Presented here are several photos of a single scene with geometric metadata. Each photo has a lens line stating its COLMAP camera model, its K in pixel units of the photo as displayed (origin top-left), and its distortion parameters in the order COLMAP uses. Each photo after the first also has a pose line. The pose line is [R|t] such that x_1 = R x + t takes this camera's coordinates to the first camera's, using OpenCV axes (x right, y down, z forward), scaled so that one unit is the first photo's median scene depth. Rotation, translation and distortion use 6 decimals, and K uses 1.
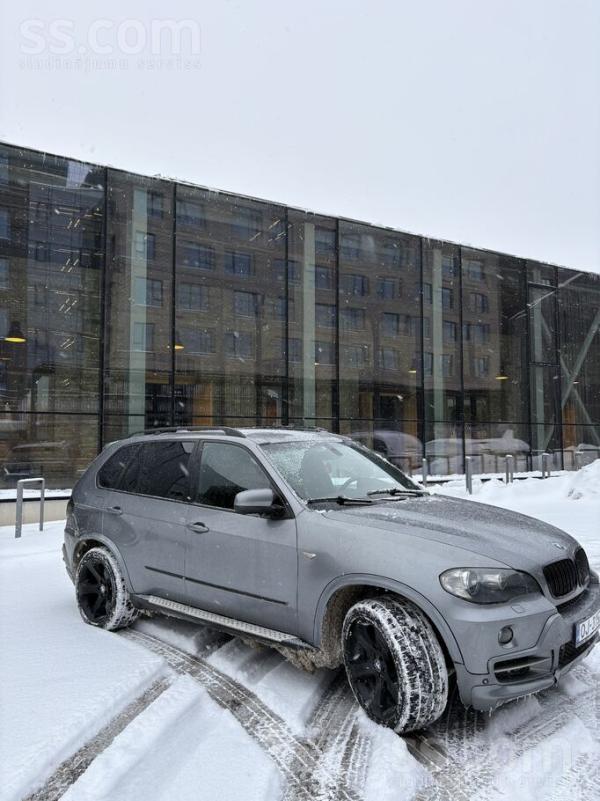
lens RADIAL K [[598.4, 0, 298.9], [0, 598.4, 396.4], [0, 0, 1]] dist [0.030885, -0.018094]
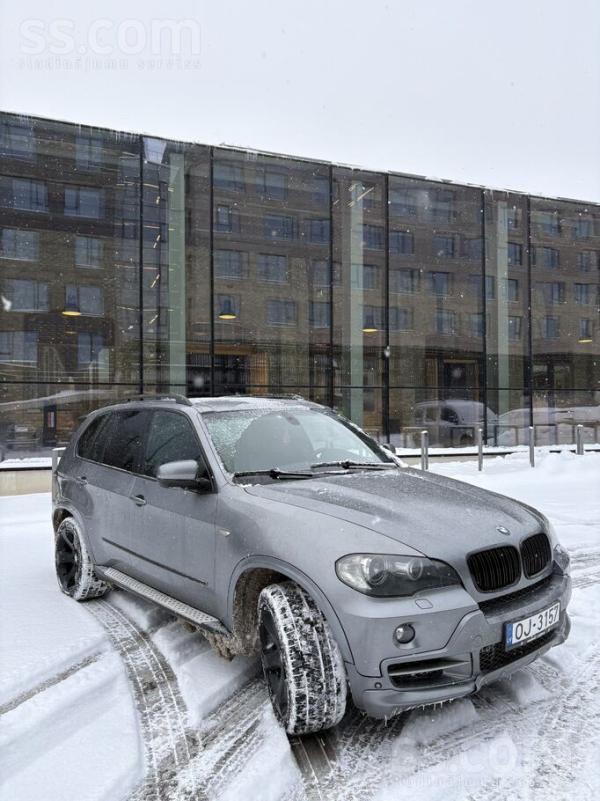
lens RADIAL K [[598.4, 0, 298.3], [0, 598.4, 397.1], [0, 0, 1]] dist [0.030885, -0.018094]
pose [[0.987573, -0.007432, -0.156988, 0.224152], [0.015351, 0.998667, 0.049288, 0.012040], [0.156412, -0.051086, 0.986370, 0.105108]]
